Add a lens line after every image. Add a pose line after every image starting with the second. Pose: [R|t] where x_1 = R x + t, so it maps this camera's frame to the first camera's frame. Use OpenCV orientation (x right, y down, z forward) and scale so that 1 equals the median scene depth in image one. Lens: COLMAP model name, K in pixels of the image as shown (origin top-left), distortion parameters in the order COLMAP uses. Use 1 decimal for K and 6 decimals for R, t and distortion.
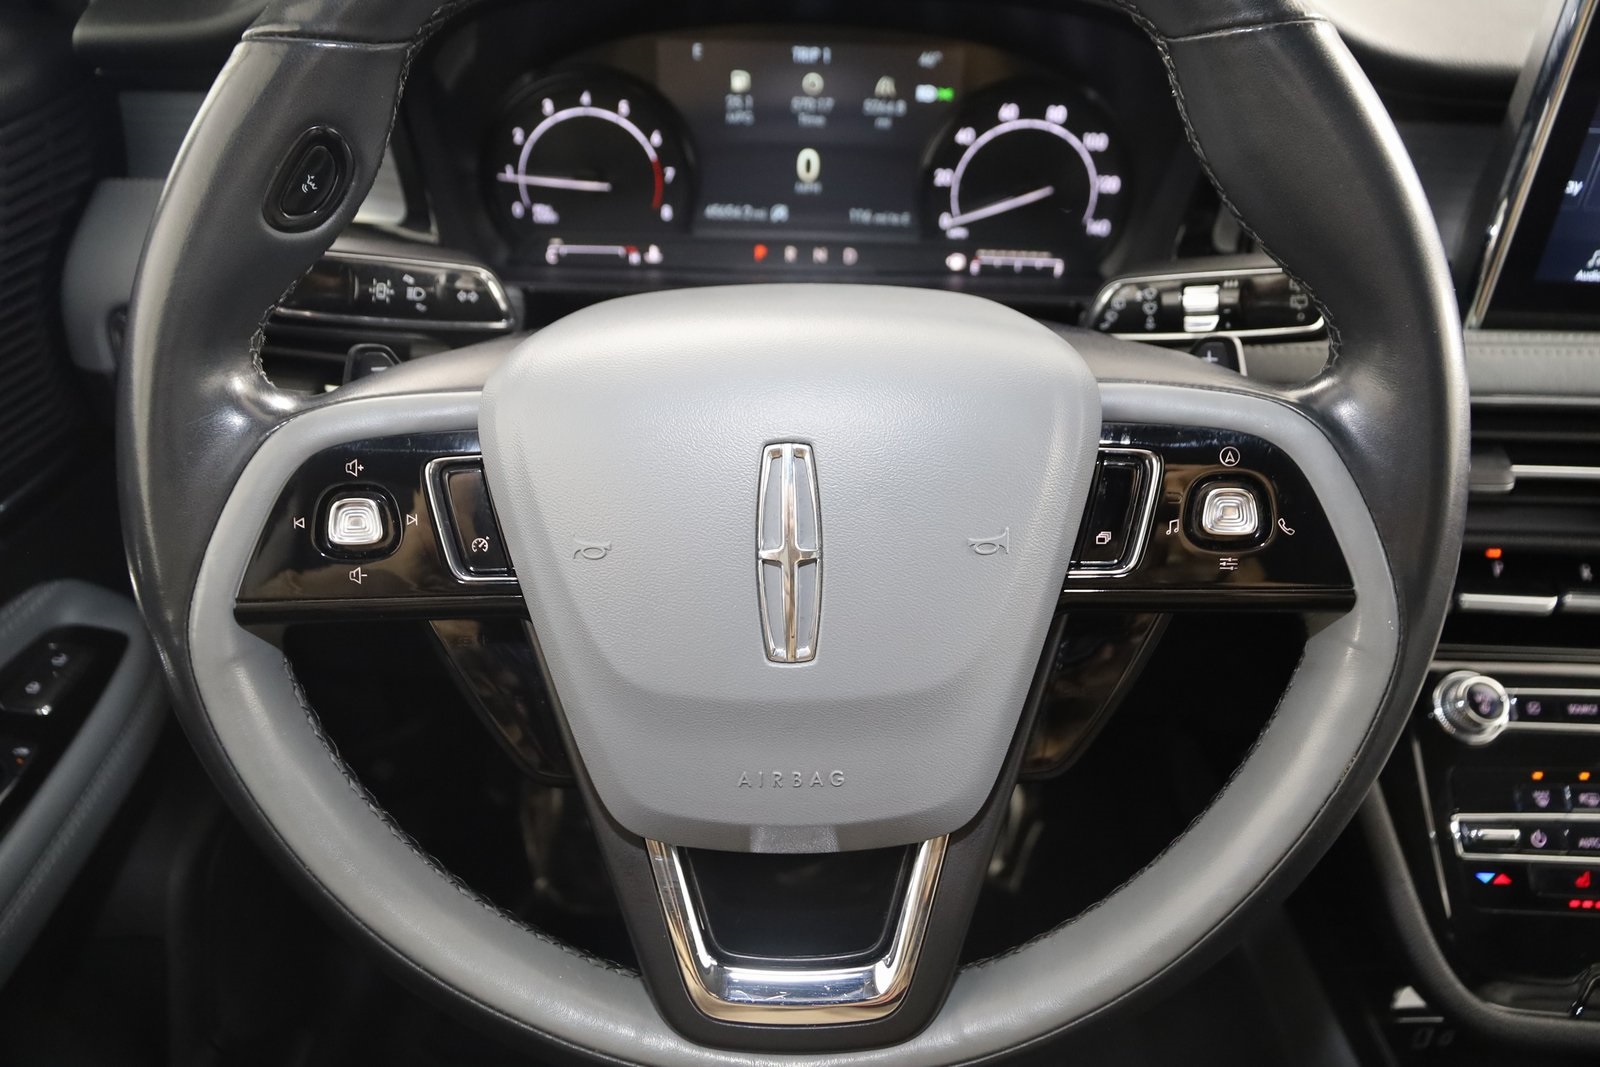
lens RADIAL K [[1149.7, 0, 800.2], [0, 1149.7, 505.7], [0, 0, 1]] dist [-0.076255, 0.007230]
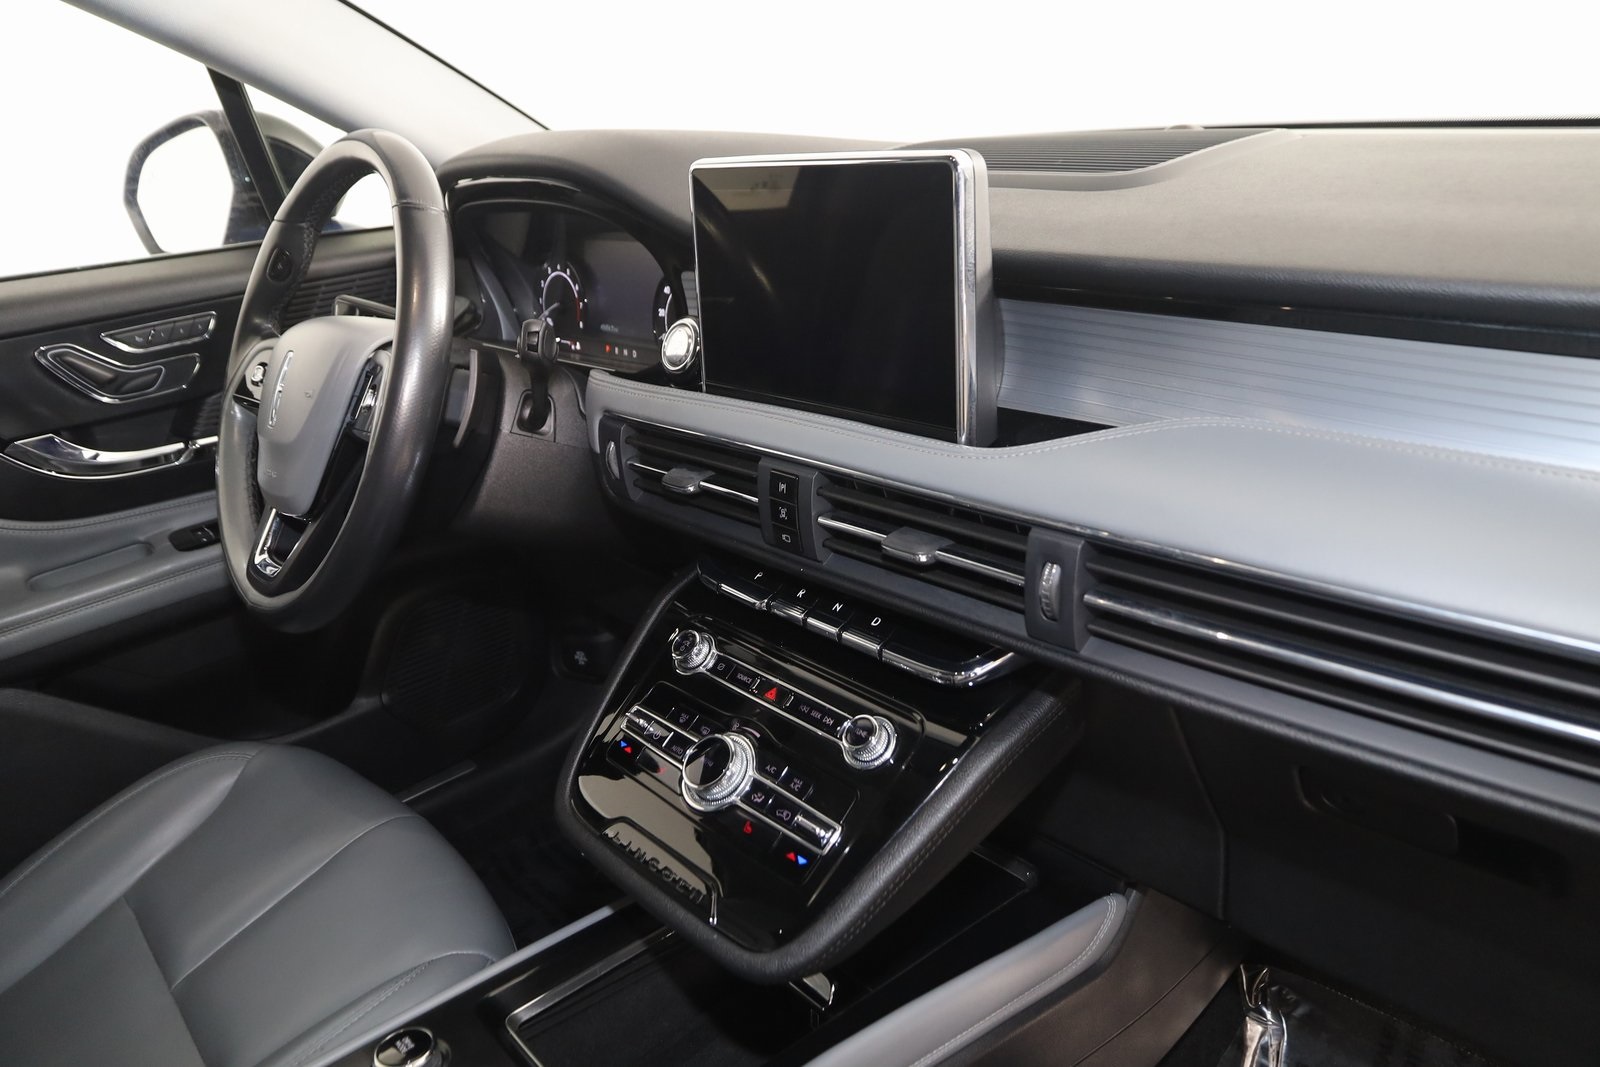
lens RADIAL K [[1084.3, 0, 790.9], [0, 1084.3, 526.3], [0, 0, 1]] dist [-0.105998, 0.057696]
pose [[0.674802, 0.189221, -0.713329, 2.577533], [-0.327919, 0.942791, -0.060119, 0.106488], [0.661144, 0.274483, 0.698246, 0.076073]]
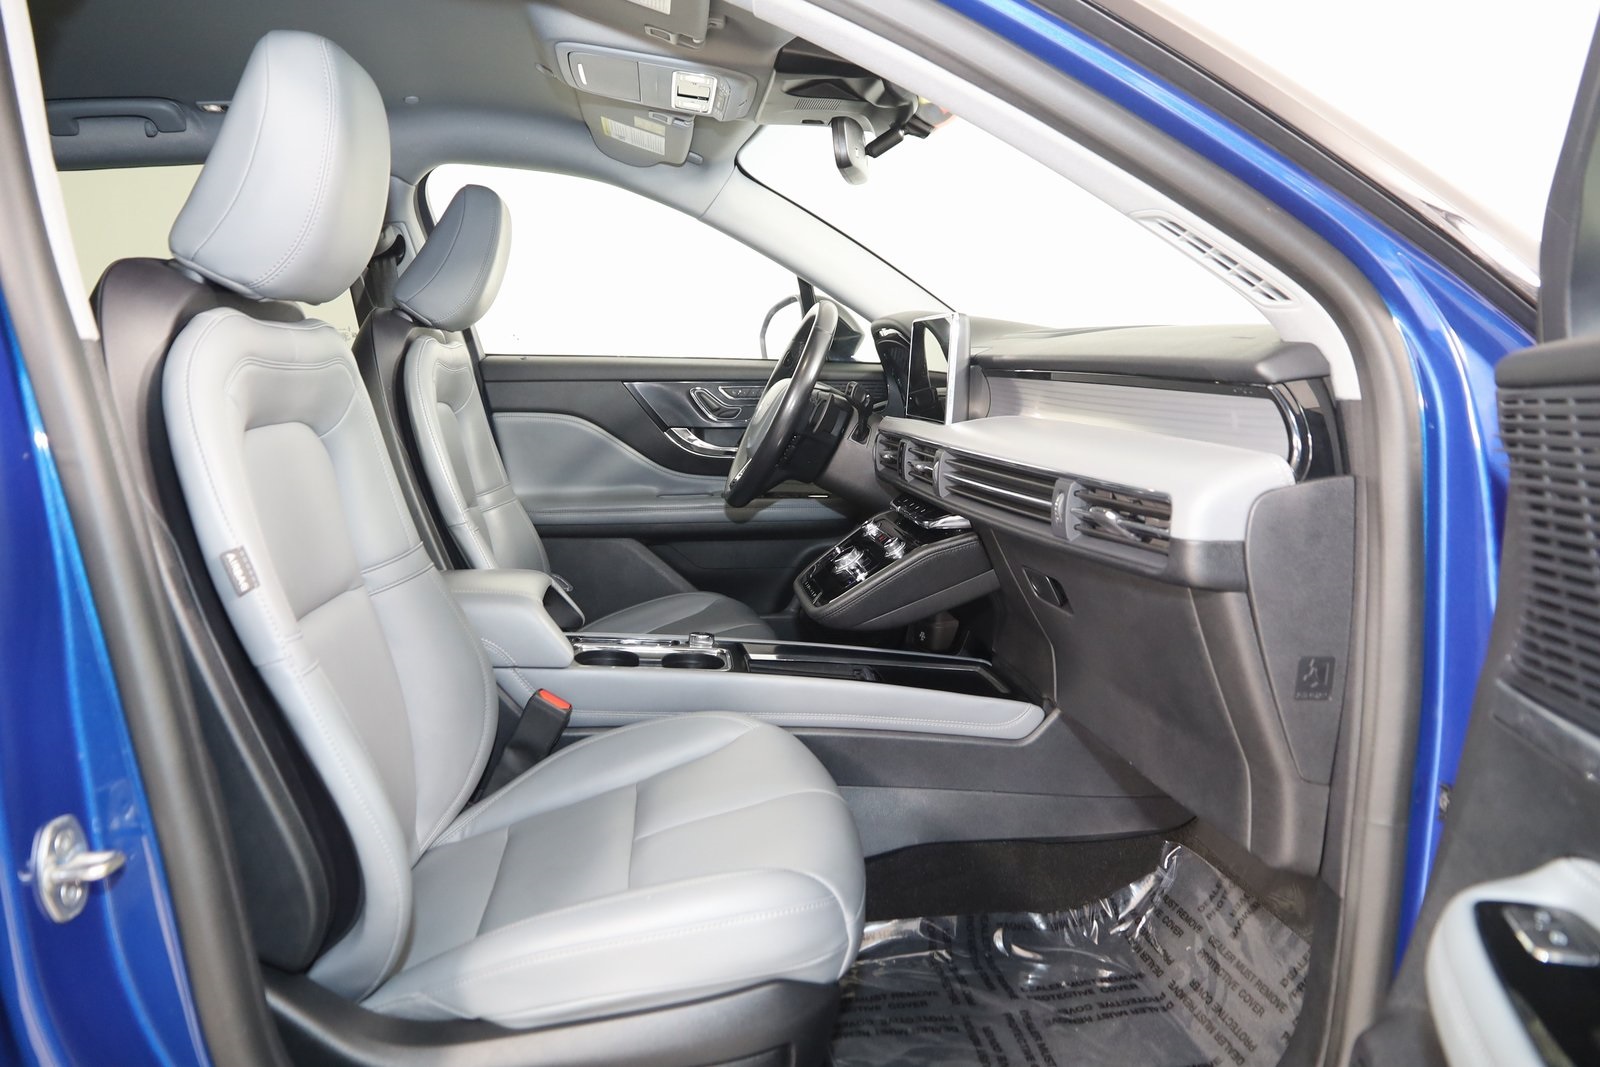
lens RADIAL K [[1084.3, 0, 803.4], [0, 1084.3, 521.6], [0, 0, 1]] dist [-0.105998, 0.057696]
pose [[0.141866, 0.113316, -0.983379, 5.652142], [-0.564654, 0.825215, 0.013632, 0.357452], [0.813043, 0.553335, 0.181054, 0.395651]]
